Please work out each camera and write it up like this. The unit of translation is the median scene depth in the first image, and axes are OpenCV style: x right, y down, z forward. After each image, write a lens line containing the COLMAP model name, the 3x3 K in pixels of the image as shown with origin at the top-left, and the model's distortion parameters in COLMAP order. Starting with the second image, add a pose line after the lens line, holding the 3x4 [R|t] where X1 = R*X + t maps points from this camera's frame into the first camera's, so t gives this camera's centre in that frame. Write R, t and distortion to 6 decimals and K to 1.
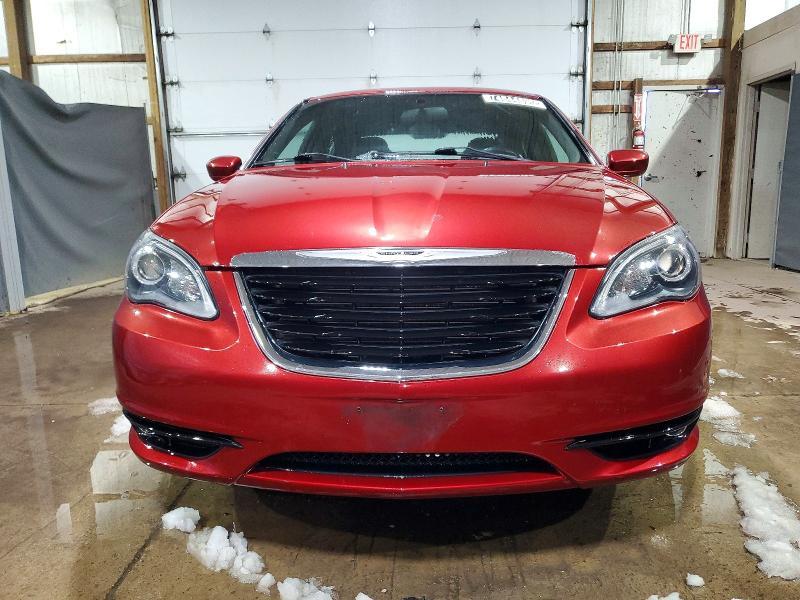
lens RADIAL K [[625.1, 0, 400.0], [0, 625.1, 300.0], [0, 0, 1]] dist [0.030445, 0.002120]
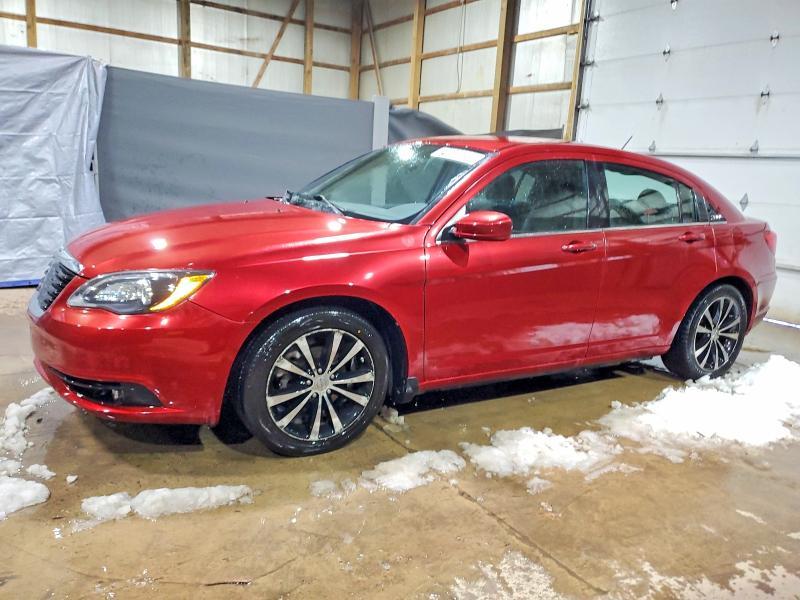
lens RADIAL K [[629.2, 0, 400.0], [0, 629.2, 300.0], [0, 0, 1]] dist [-0.000706, -0.001856]
pose [[0.555497, 0.223603, -0.800890, 0.415536], [-0.225284, 0.967613, 0.113893, -0.070261], [0.800419, 0.117161, 0.587880, 0.135553]]
